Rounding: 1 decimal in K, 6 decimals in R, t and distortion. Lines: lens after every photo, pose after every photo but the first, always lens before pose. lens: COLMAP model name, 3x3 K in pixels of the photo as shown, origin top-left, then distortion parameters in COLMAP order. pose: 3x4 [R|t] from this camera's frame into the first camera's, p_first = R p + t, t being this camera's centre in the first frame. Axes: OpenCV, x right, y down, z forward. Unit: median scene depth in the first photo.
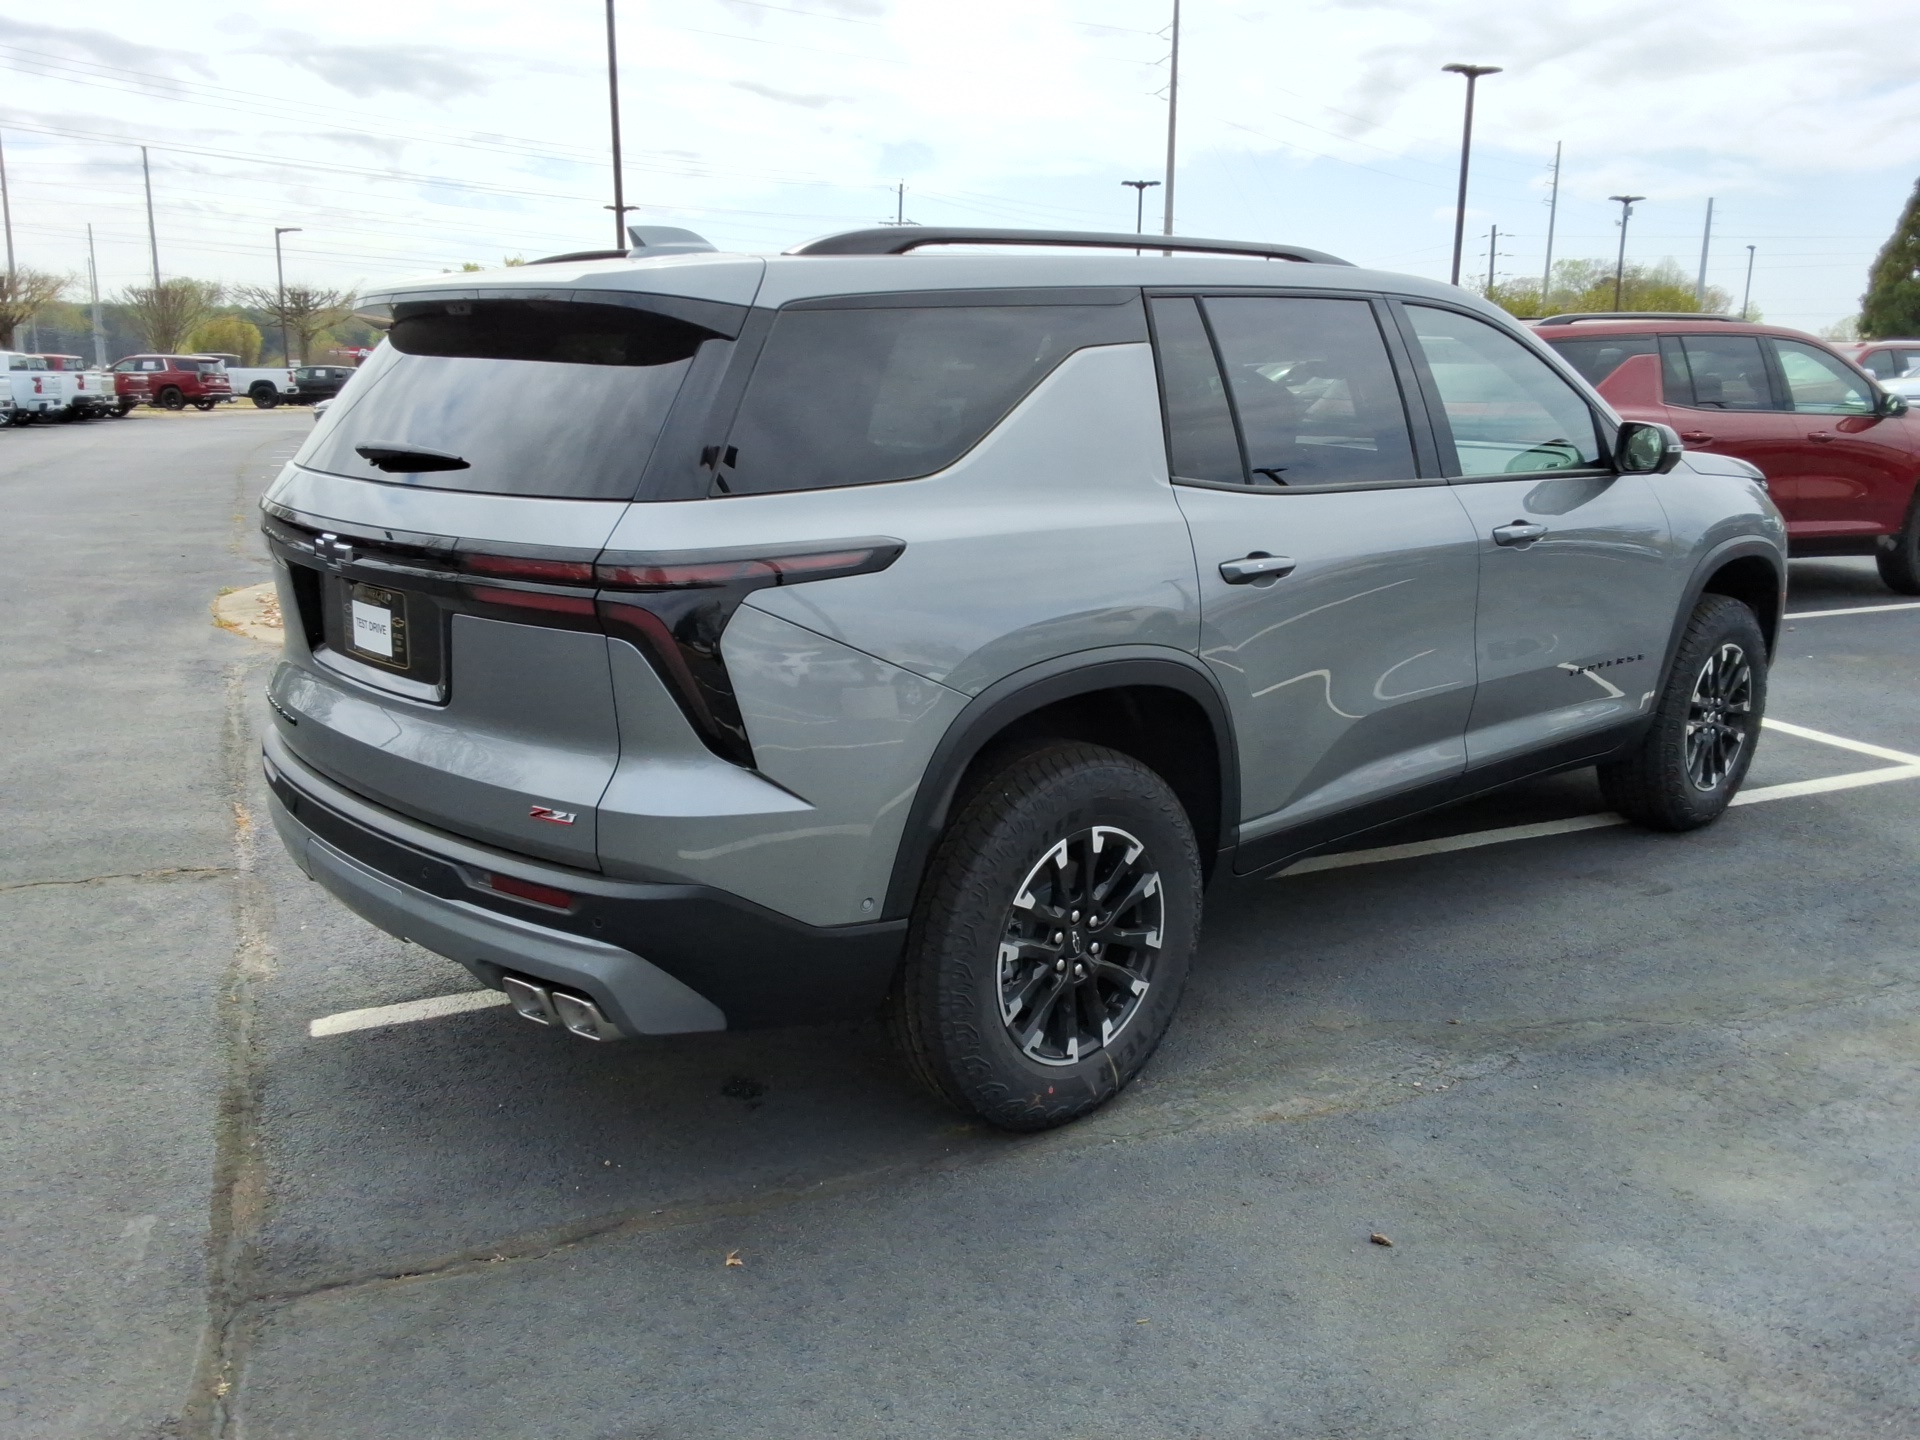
lens RADIAL K [[1533.9, 0, 973.2], [0, 1533.9, 698.8], [0, 0, 1]] dist [0.122479, -0.195205]
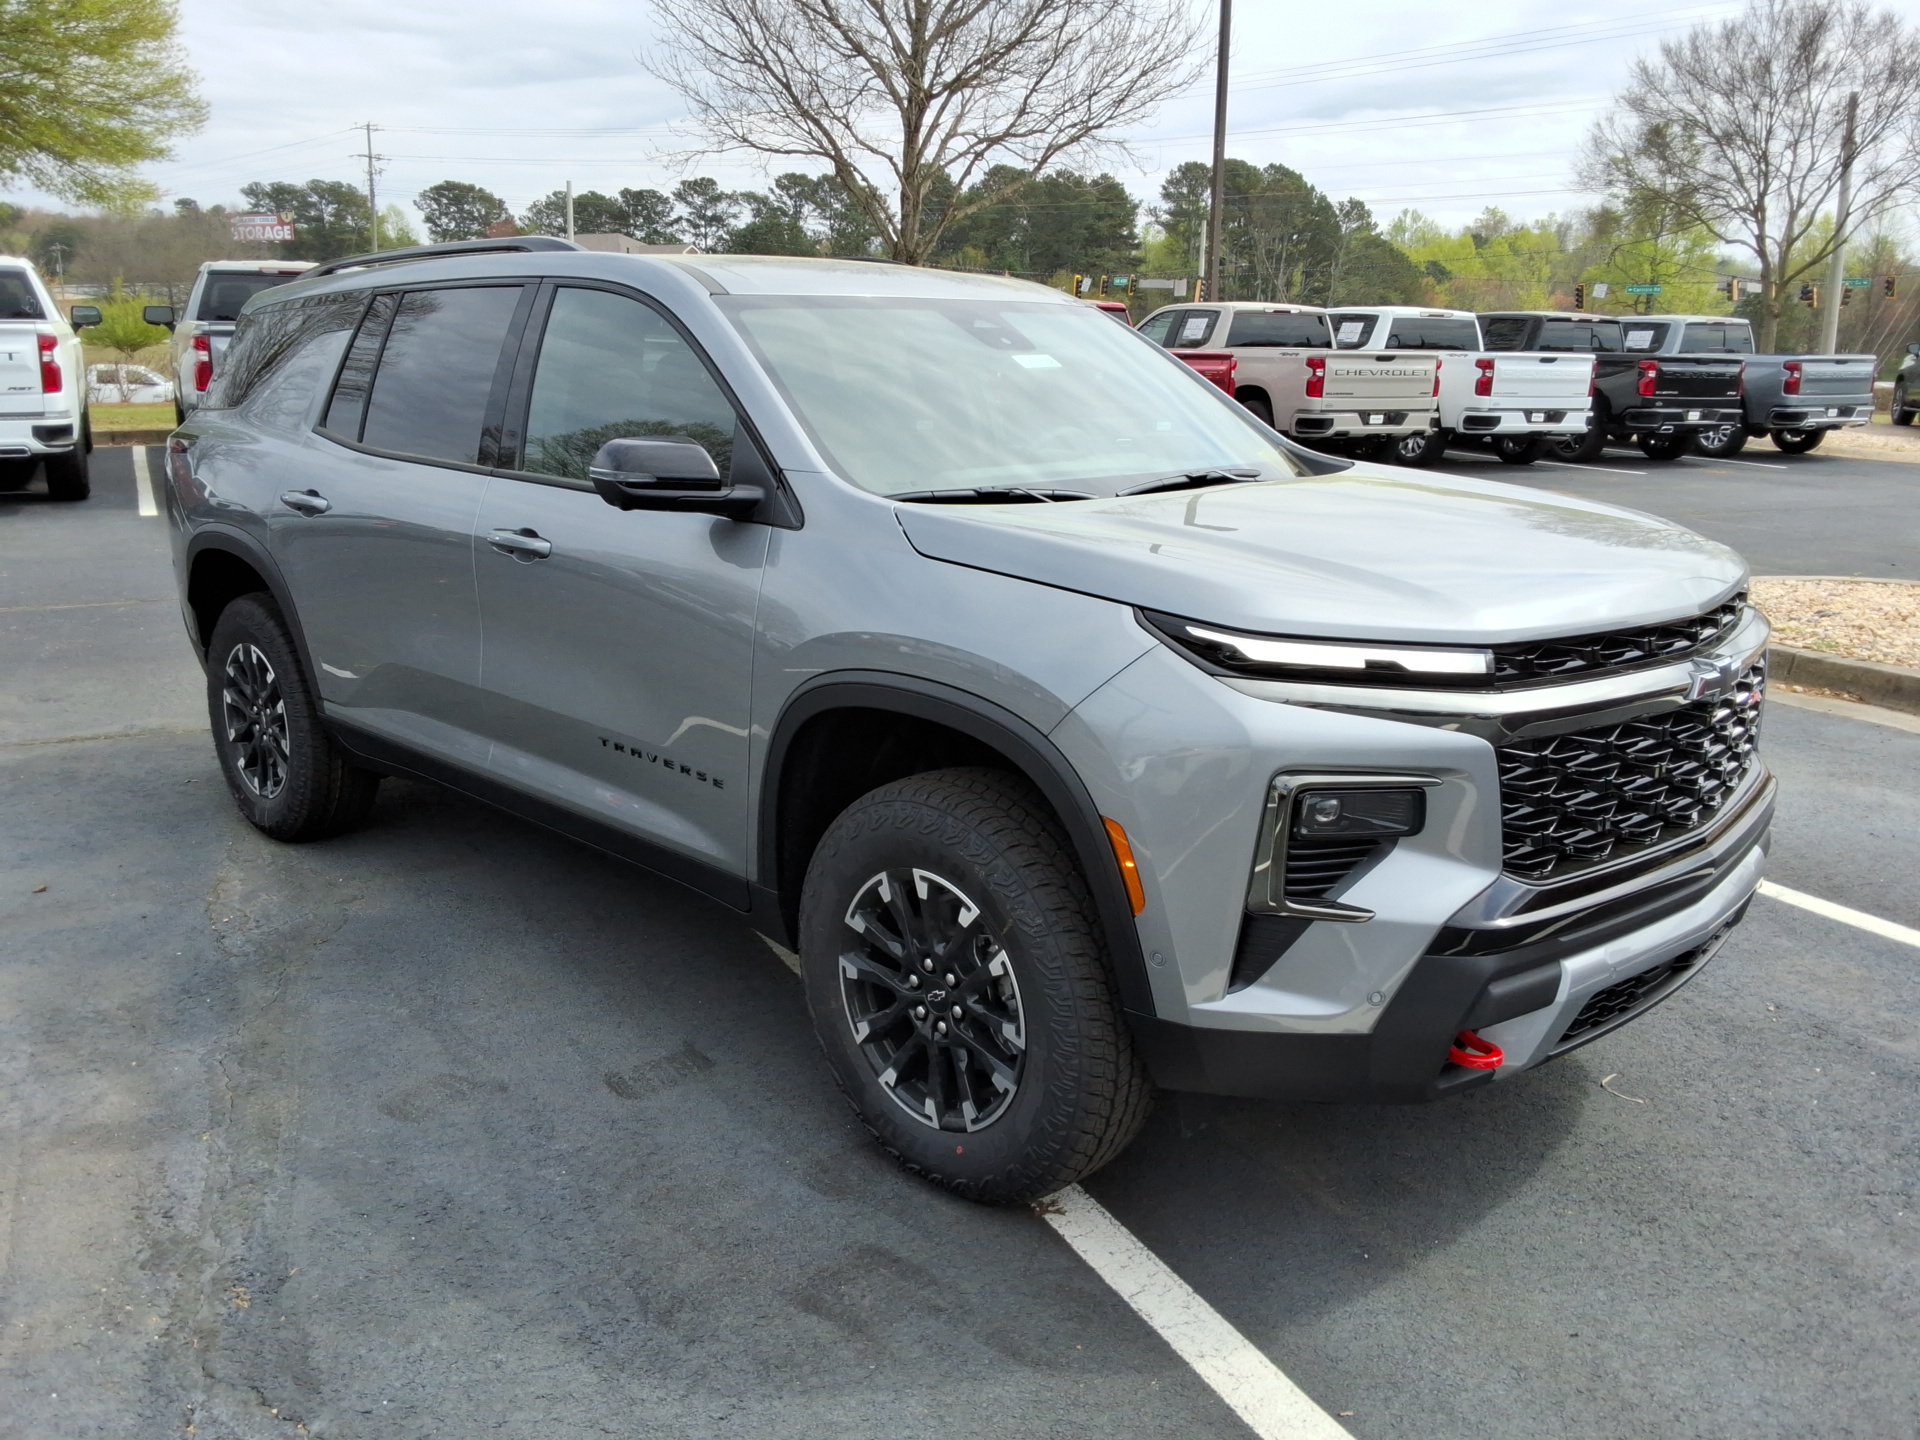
lens RADIAL K [[1533.9, 0, 973.2], [0, 1533.9, 698.8], [0, 0, 1]] dist [0.122479, -0.195205]
pose [[0.047725, 0.218446, -0.974681, 1.505327], [-0.218852, 0.954370, 0.203178, -0.311290], [0.974590, 0.203614, 0.093355, 1.435393]]
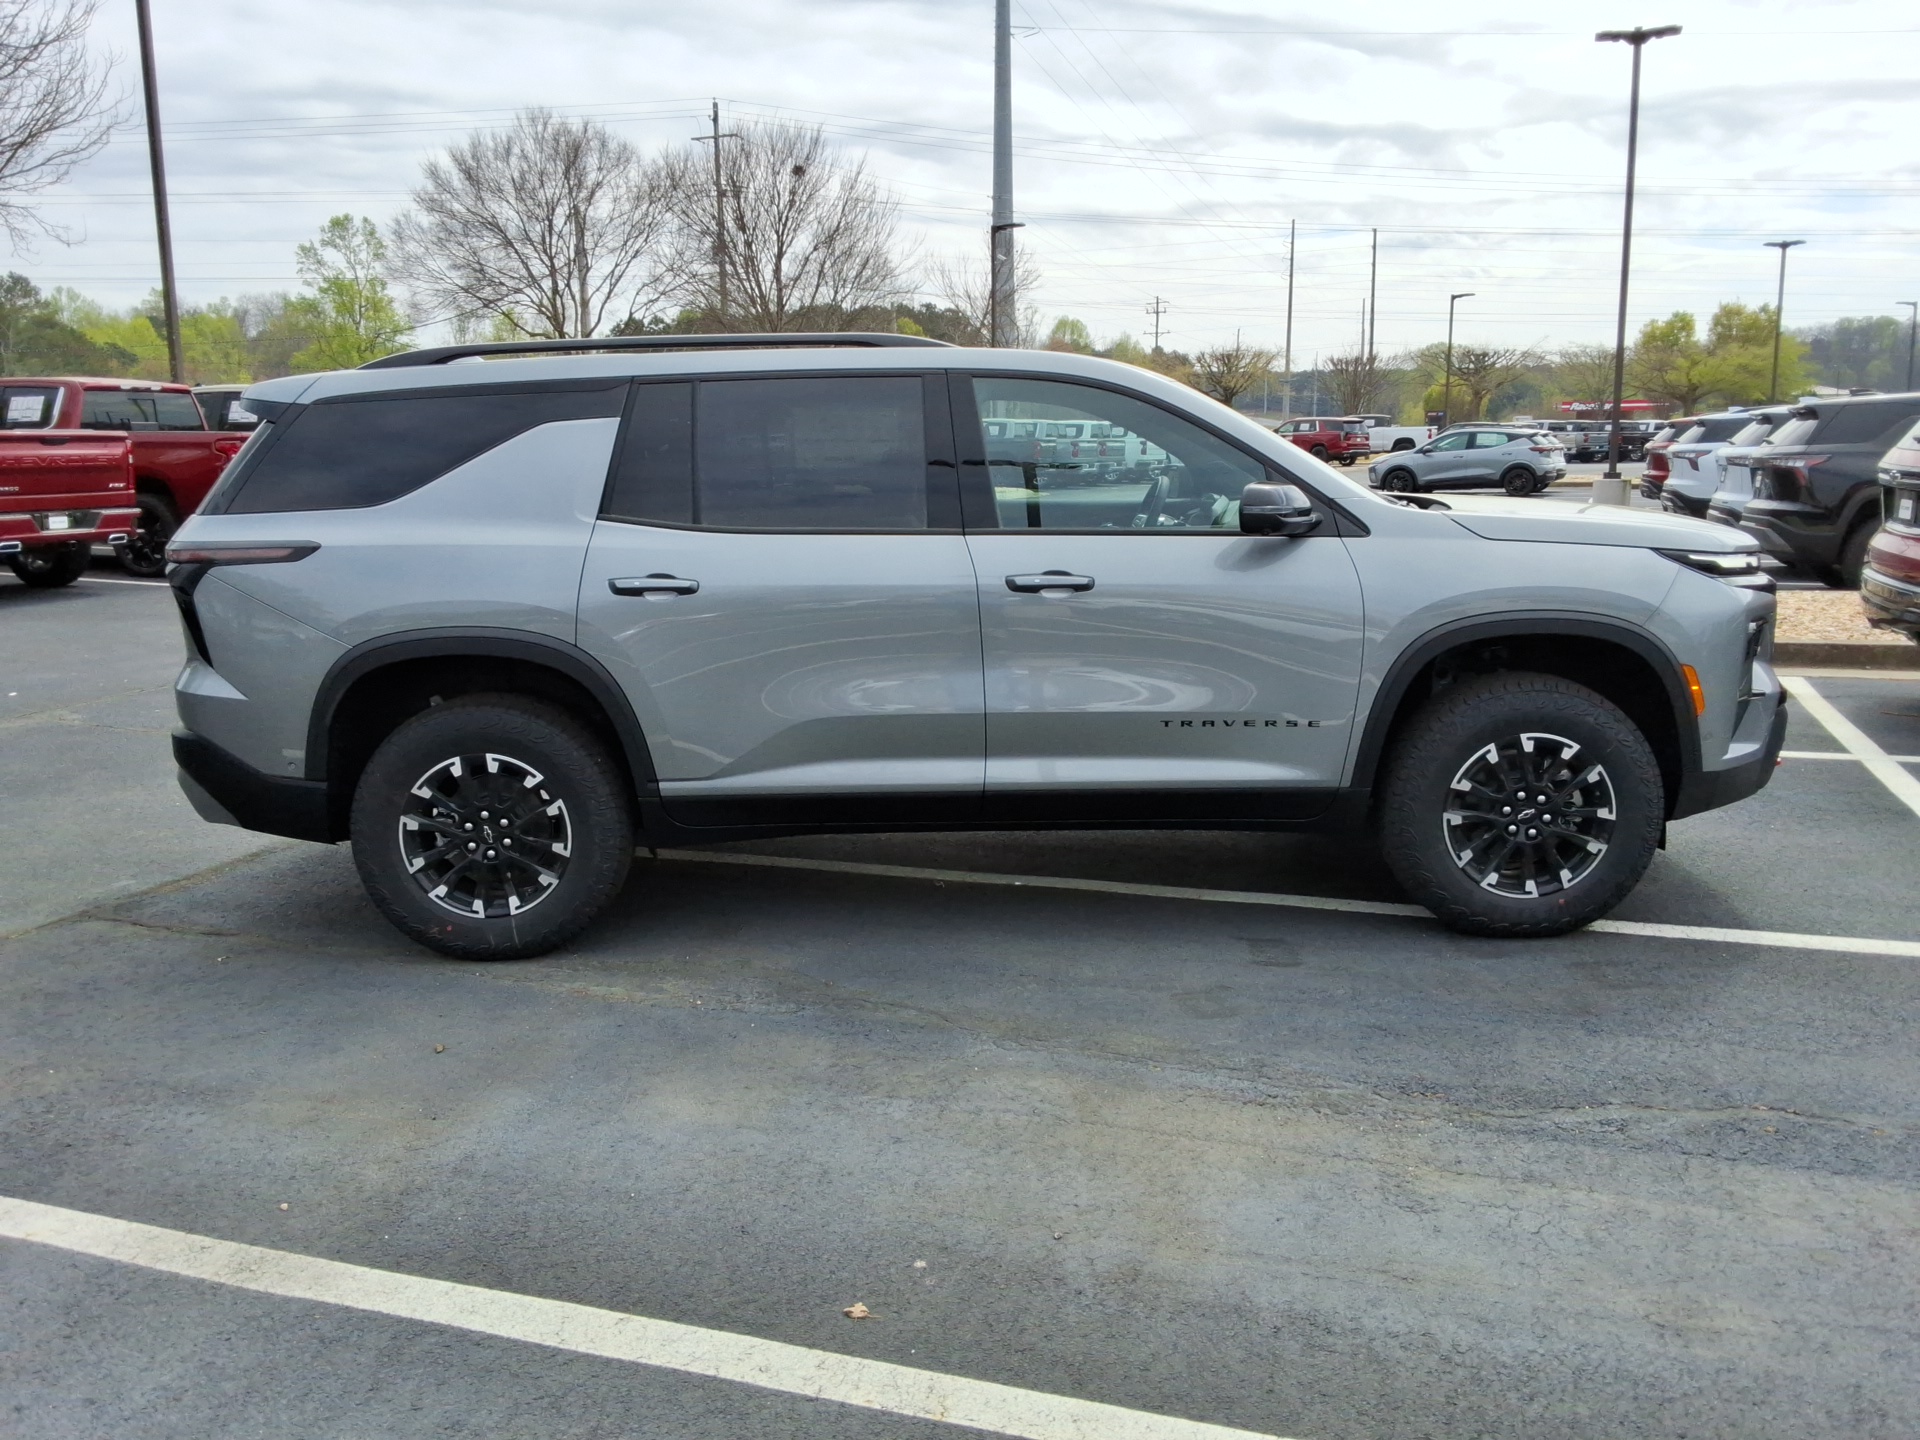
lens RADIAL K [[1533.9, 0, 973.2], [0, 1533.9, 698.8], [0, 0, 1]] dist [0.122479, -0.195205]
pose [[0.734749, 0.102810, -0.670503, 1.262091], [-0.124959, 0.992046, 0.015181, -0.042306], [0.666731, 0.072631, 0.741751, 0.204672]]
